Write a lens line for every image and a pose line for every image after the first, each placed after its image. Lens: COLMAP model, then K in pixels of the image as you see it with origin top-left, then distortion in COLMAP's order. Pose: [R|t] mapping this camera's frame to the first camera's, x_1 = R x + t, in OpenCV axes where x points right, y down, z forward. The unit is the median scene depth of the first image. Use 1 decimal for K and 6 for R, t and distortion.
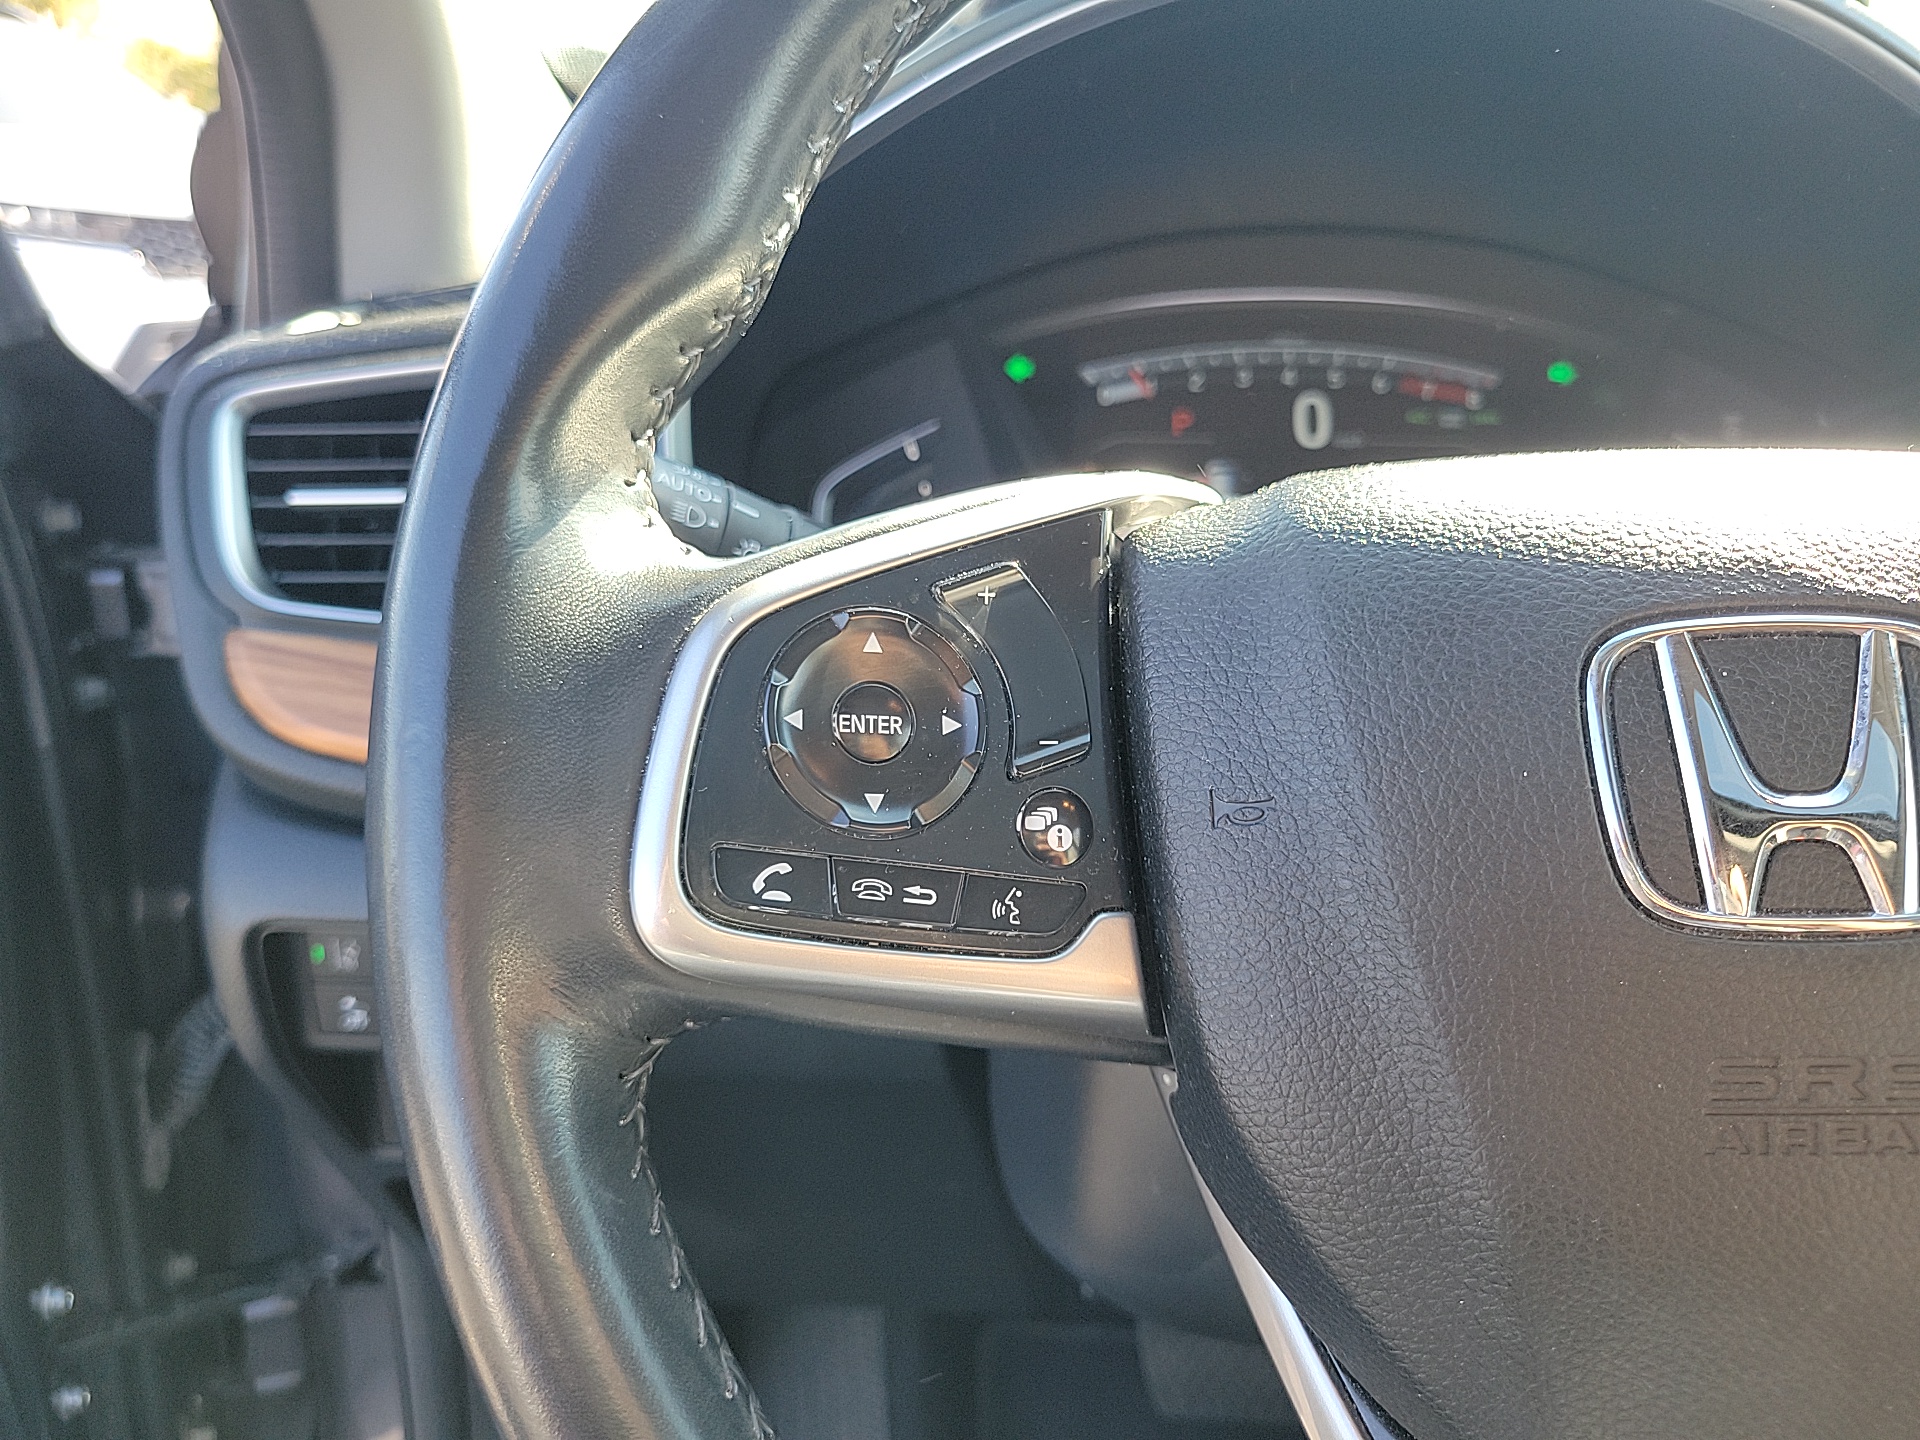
lens RADIAL K [[1480.0, 0, 972.1], [0, 1480.0, 719.0], [0, 0, 1]] dist [0.022551, -0.013988]
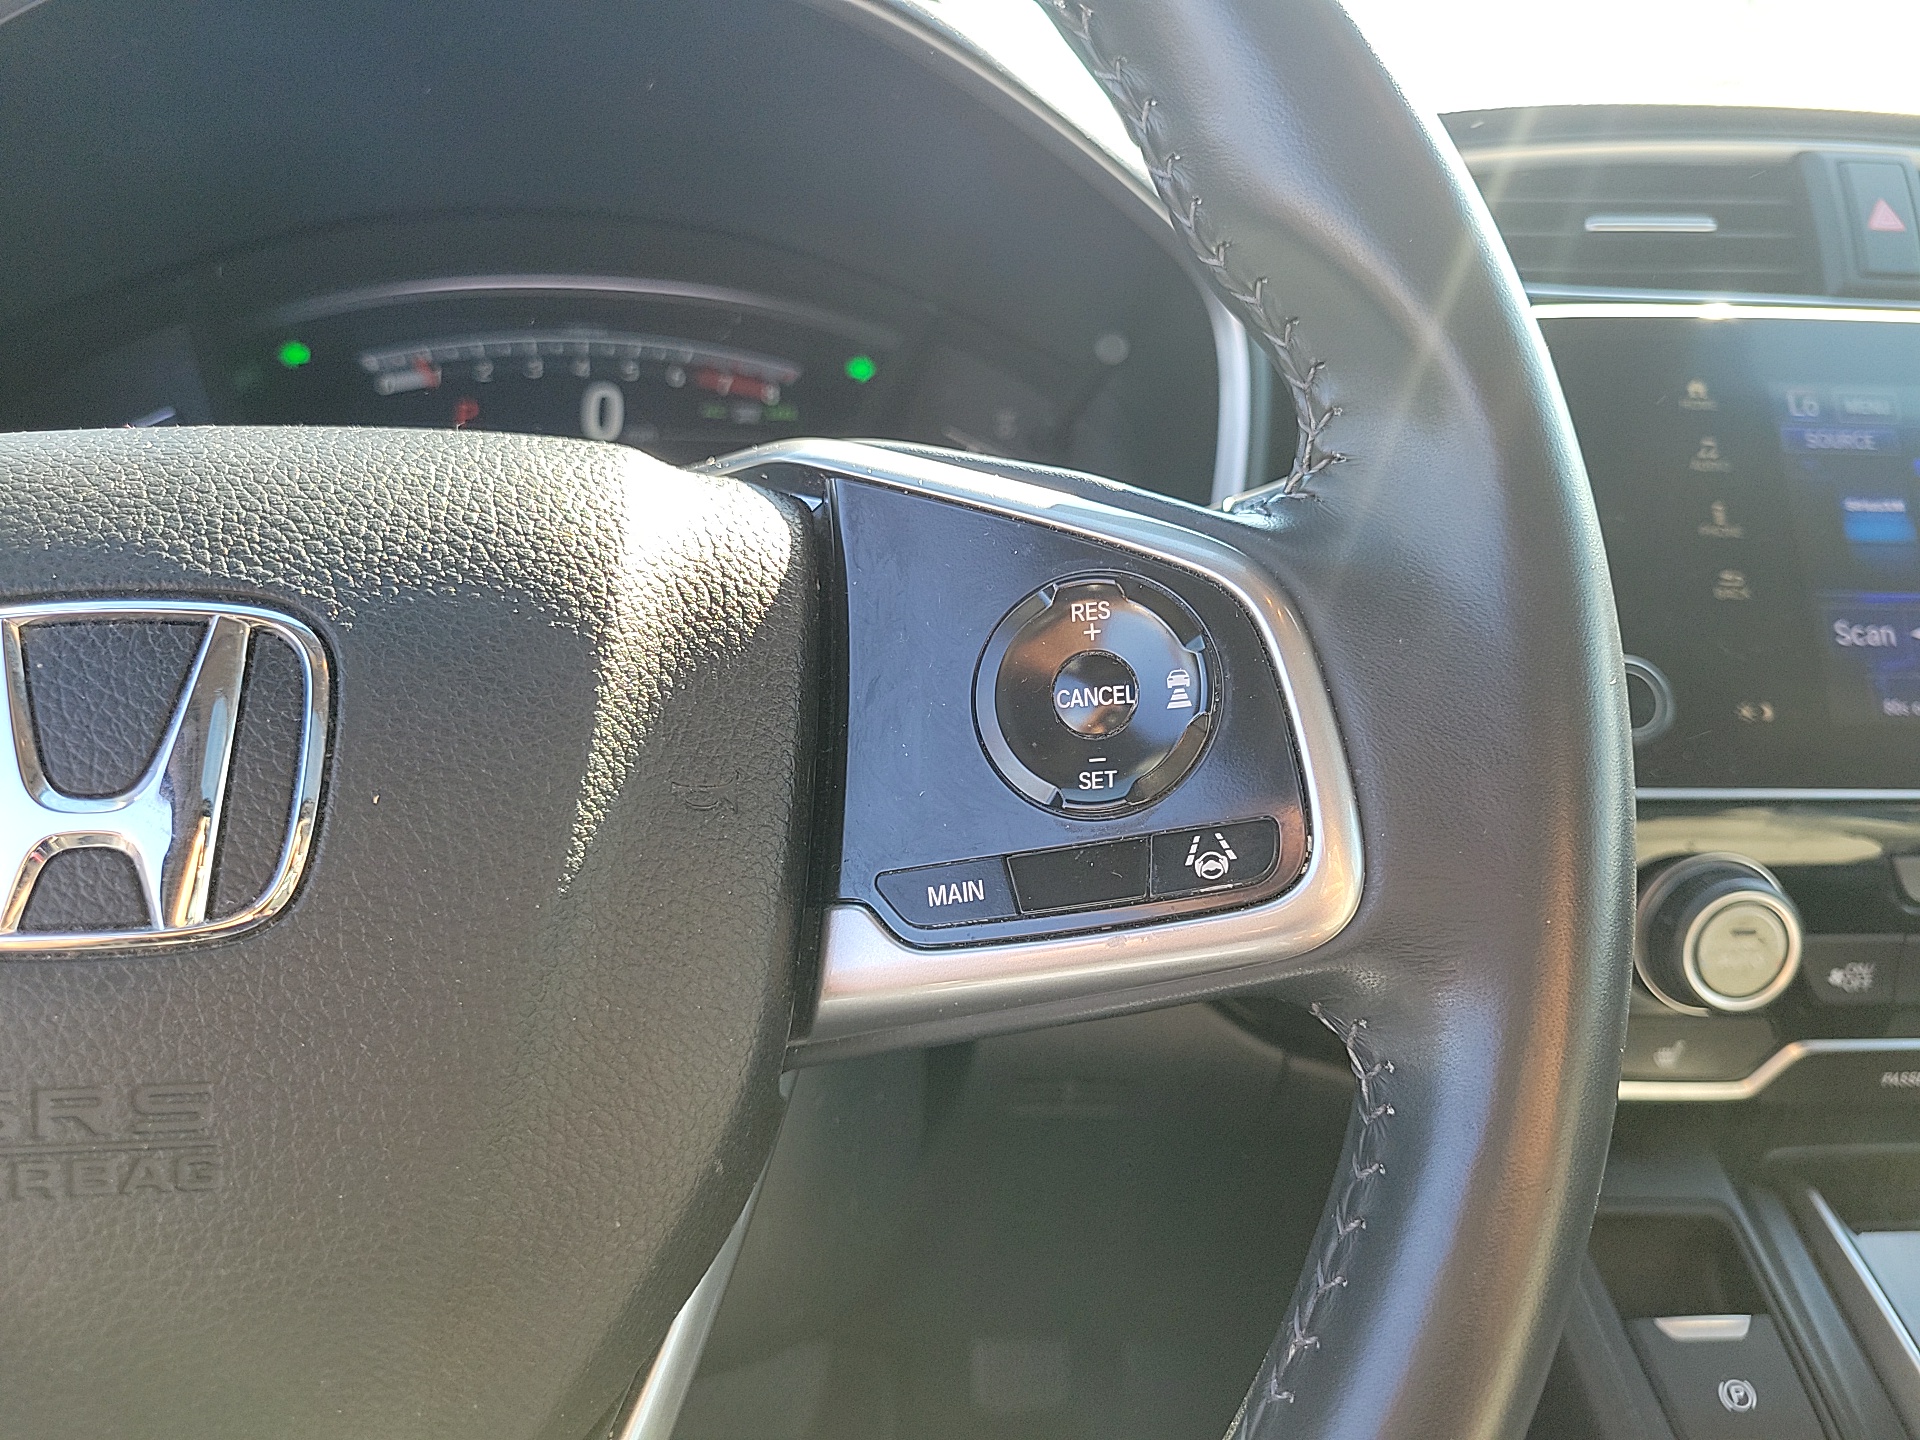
lens RADIAL K [[1480.0, 0, 979.9], [0, 1480.0, 714.3], [0, 0, 1]] dist [0.022551, -0.013988]
pose [[0.992029, -0.010679, 0.125553, 0.357969], [0.011594, 0.999911, -0.006562, 0.004317], [-0.125472, 0.007965, 0.992065, 0.011535]]
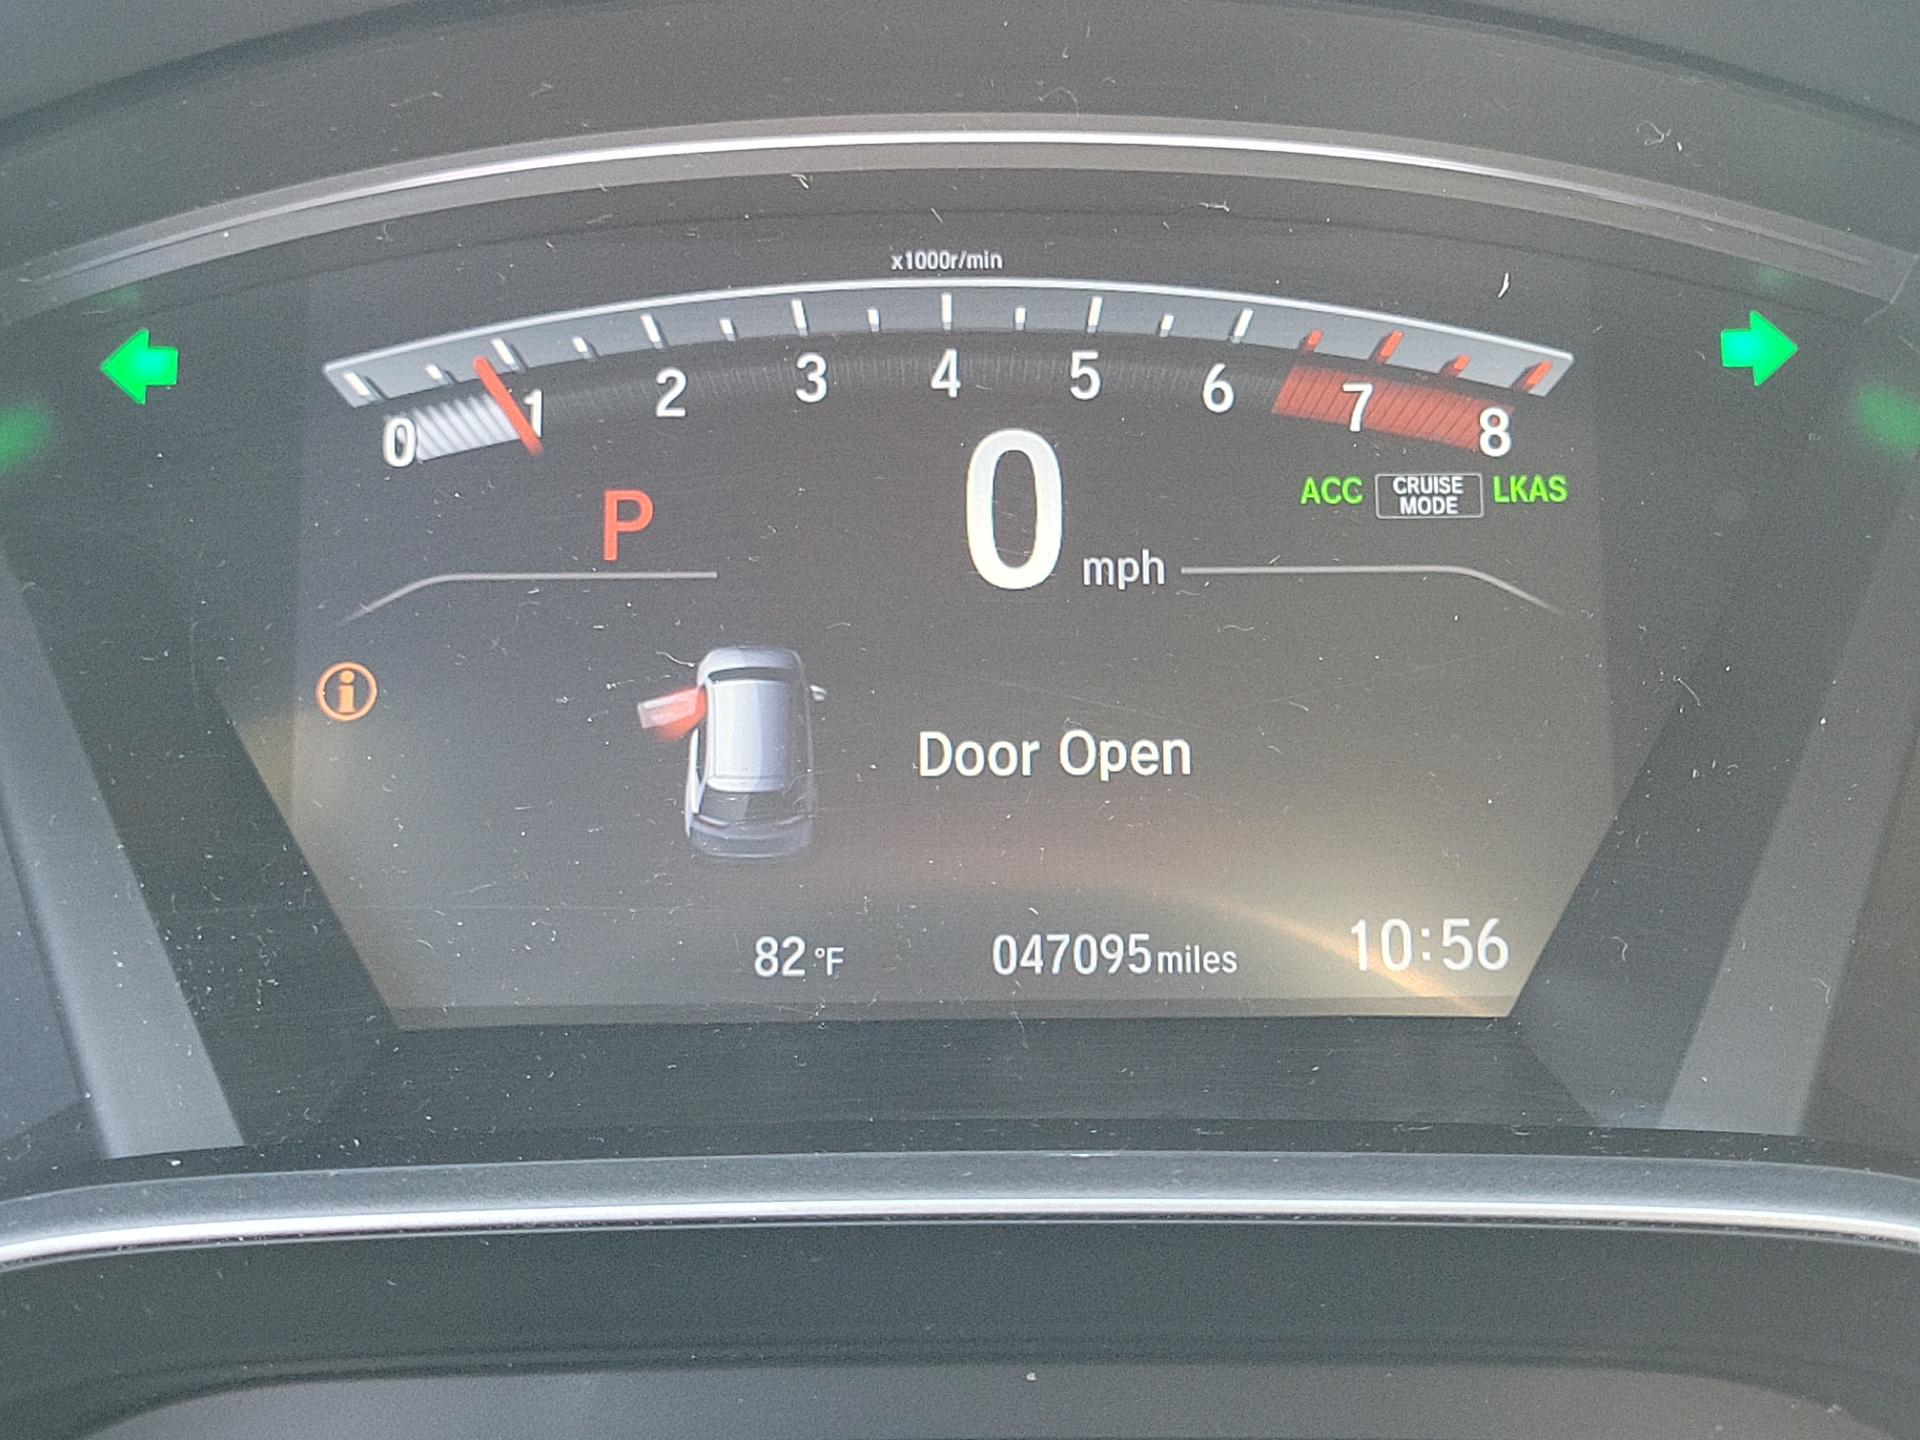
lens RADIAL K [[1480.0, 0, 952.8], [0, 1480.0, 705.5], [0, 0, 1]] dist [0.022551, -0.013988]
pose [[0.998716, -0.032809, 0.038609, 0.206293], [0.029671, 0.996415, 0.079221, -0.188911], [-0.041070, -0.077974, 0.996109, 0.685318]]
